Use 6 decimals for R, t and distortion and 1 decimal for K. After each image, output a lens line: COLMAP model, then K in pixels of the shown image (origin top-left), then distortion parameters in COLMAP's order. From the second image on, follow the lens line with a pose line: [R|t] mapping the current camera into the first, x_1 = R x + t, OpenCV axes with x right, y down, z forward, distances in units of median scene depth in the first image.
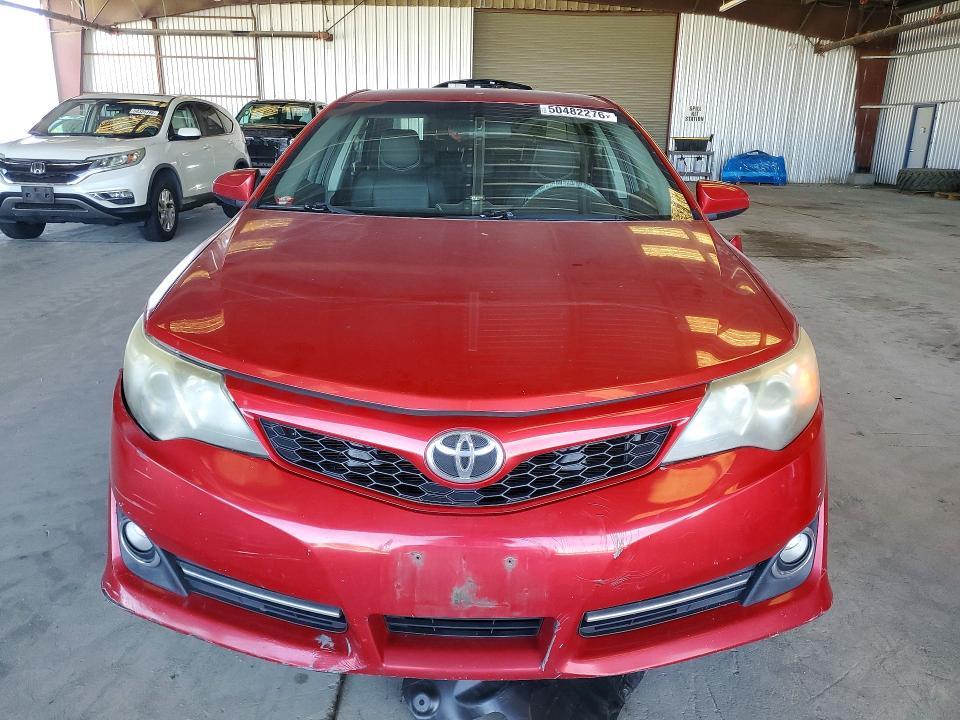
lens RADIAL K [[755.8, 0, 480.2], [0, 755.8, 361.4], [0, 0, 1]] dist [0.016072, 0.007347]
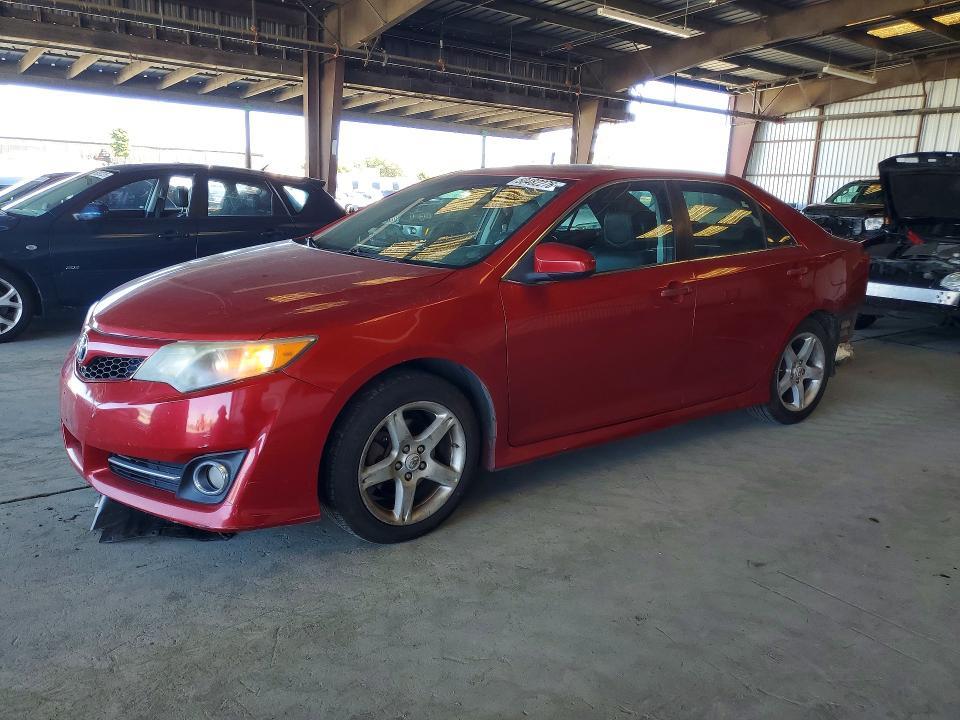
lens RADIAL K [[755.8, 0, 480.5], [0, 755.8, 359.4], [0, 0, 1]] dist [0.016072, 0.007347]
pose [[0.621661, 0.172261, -0.764110, 0.141827], [-0.249344, 0.968292, 0.015432, -0.009012], [0.742540, 0.180933, 0.644901, 0.033498]]
